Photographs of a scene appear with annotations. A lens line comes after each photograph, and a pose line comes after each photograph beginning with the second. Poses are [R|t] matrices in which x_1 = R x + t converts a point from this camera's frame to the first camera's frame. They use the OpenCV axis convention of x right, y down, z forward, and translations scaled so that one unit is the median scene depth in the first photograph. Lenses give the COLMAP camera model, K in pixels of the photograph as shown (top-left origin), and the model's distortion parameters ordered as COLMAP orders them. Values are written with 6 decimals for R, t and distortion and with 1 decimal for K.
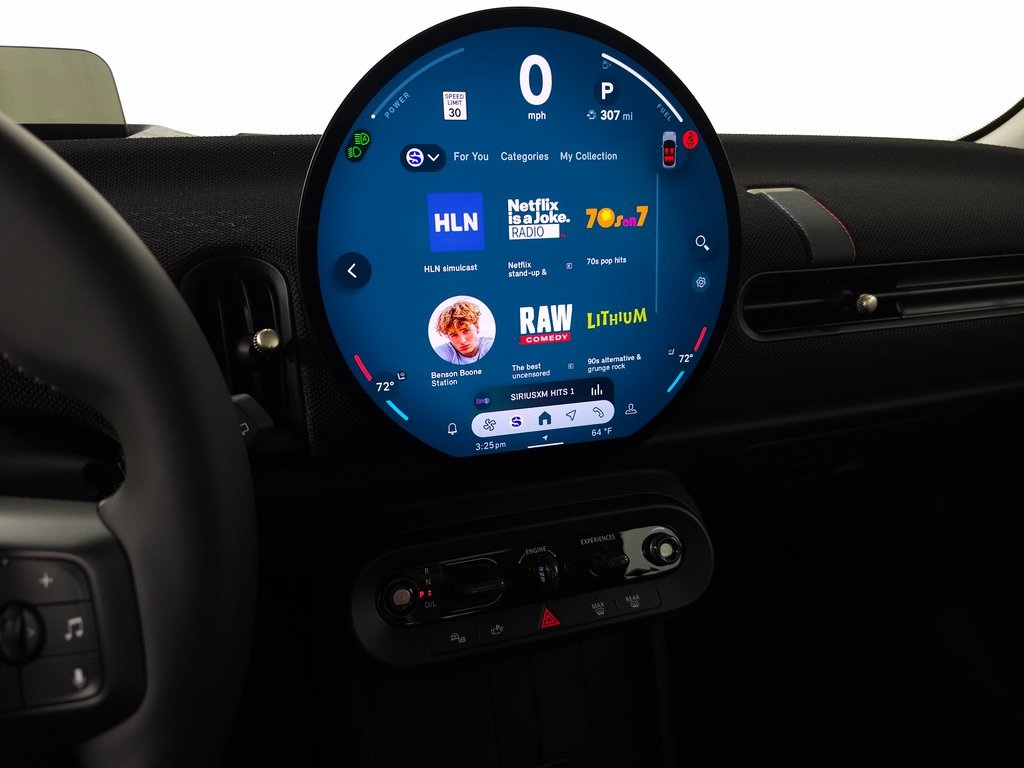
lens RADIAL K [[691.1, 0, 511.0], [0, 691.1, 387.1], [0, 0, 1]] dist [0.025856, -0.014149]
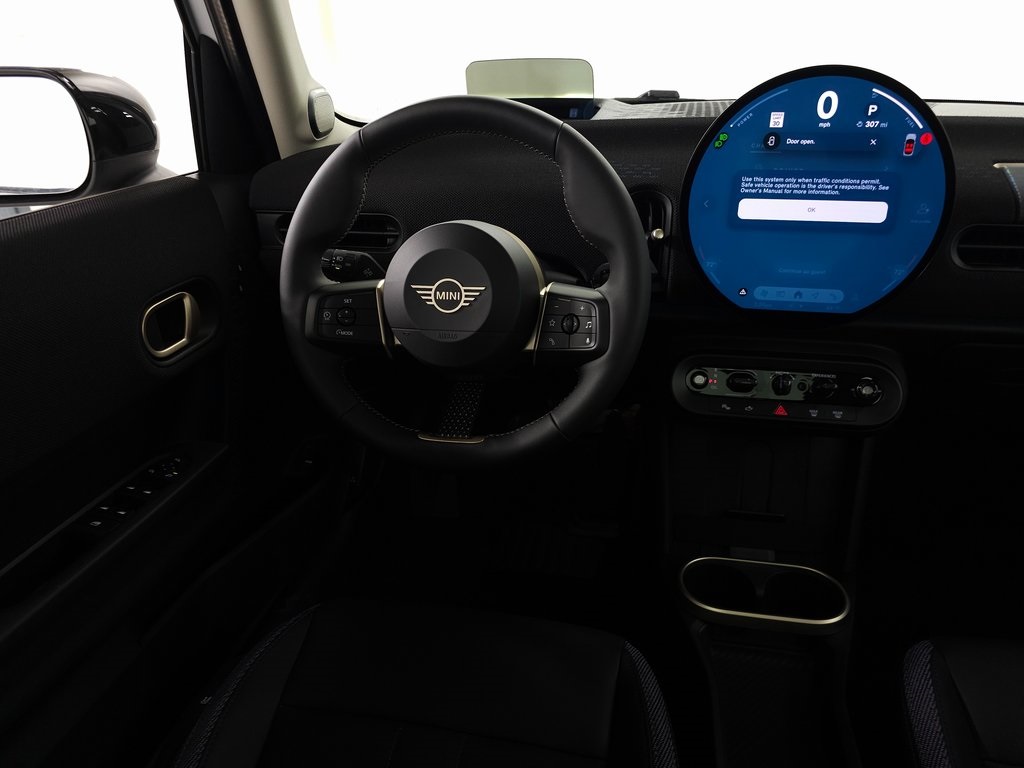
lens RADIAL K [[691.1, 0, 510.2], [0, 691.1, 383.9], [0, 0, 1]] dist [0.025856, -0.014149]
pose [[0.875190, 0.203417, -0.438935, 0.249051], [-0.141818, 0.975321, 0.169224, 0.076738], [0.462525, -0.085854, 0.882439, -1.022829]]
